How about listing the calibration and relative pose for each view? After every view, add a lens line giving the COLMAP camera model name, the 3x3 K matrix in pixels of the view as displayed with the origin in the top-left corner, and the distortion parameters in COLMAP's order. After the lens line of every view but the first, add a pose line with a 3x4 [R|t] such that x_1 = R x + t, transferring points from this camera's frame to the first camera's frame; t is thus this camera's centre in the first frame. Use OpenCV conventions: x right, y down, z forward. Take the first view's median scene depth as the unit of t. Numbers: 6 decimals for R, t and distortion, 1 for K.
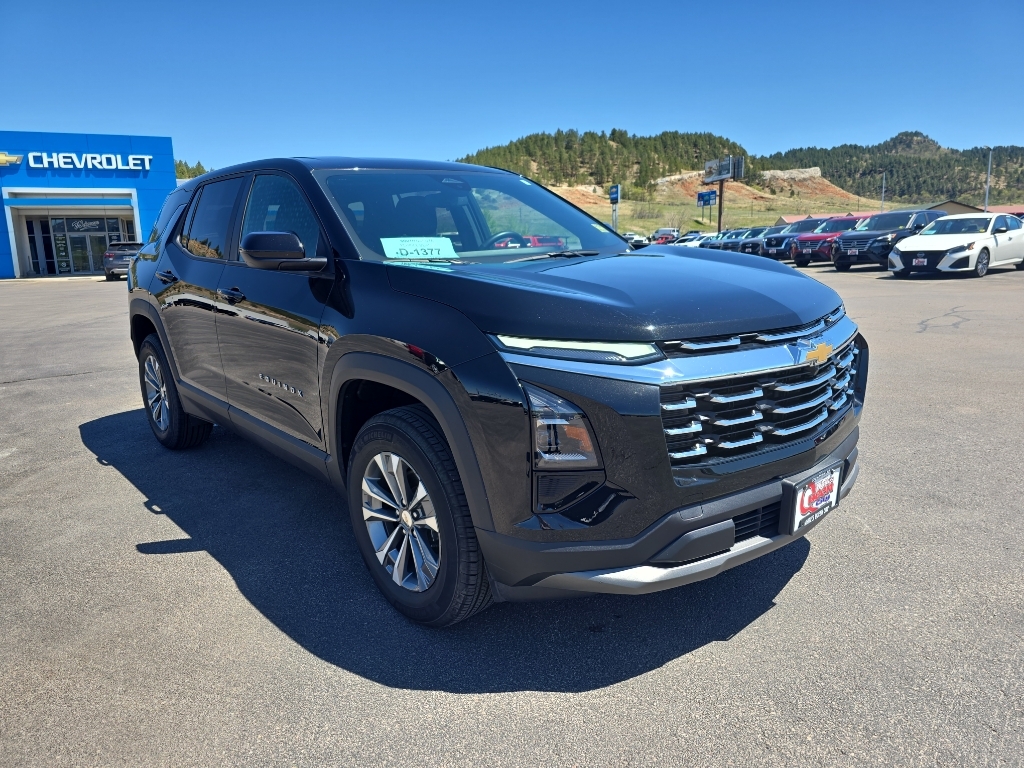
lens RADIAL K [[699.8, 0, 514.4], [0, 699.8, 387.9], [0, 0, 1]] dist [0.032707, -0.035501]
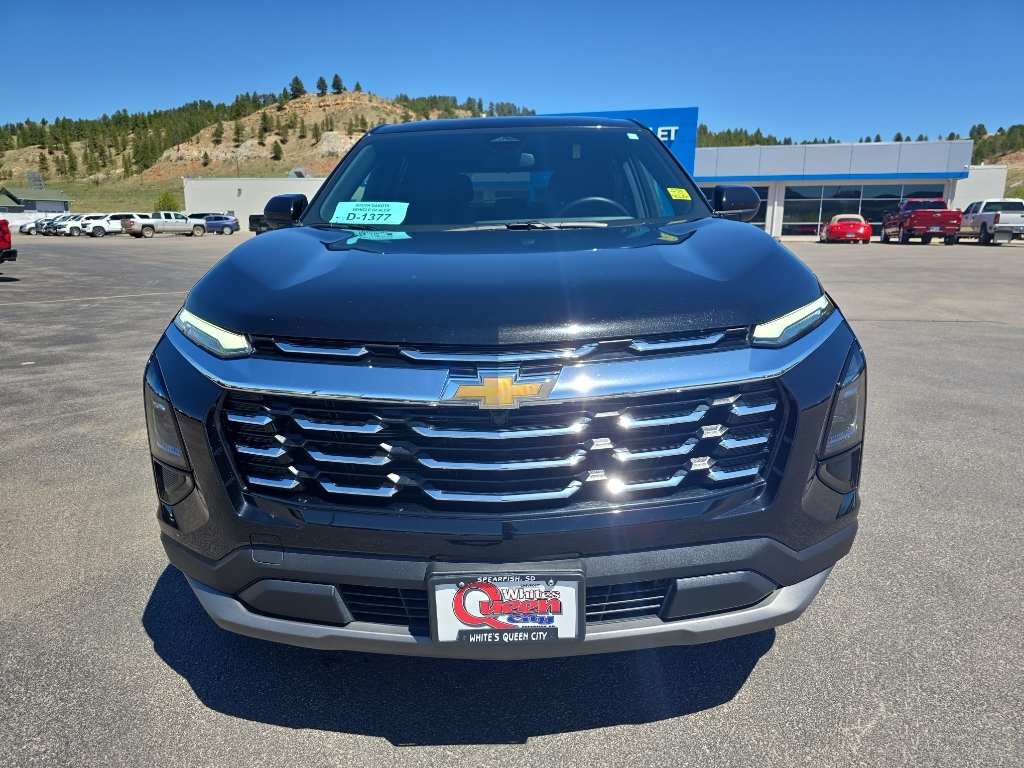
lens RADIAL K [[699.8, 0, 514.4], [0, 699.8, 387.9], [0, 0, 1]] dist [0.032707, -0.035501]
pose [[0.756423, 0.185161, -0.627327, 0.820460], [-0.158260, 0.982408, 0.099139, -0.115739], [0.634647, 0.024290, 0.772420, 0.501144]]
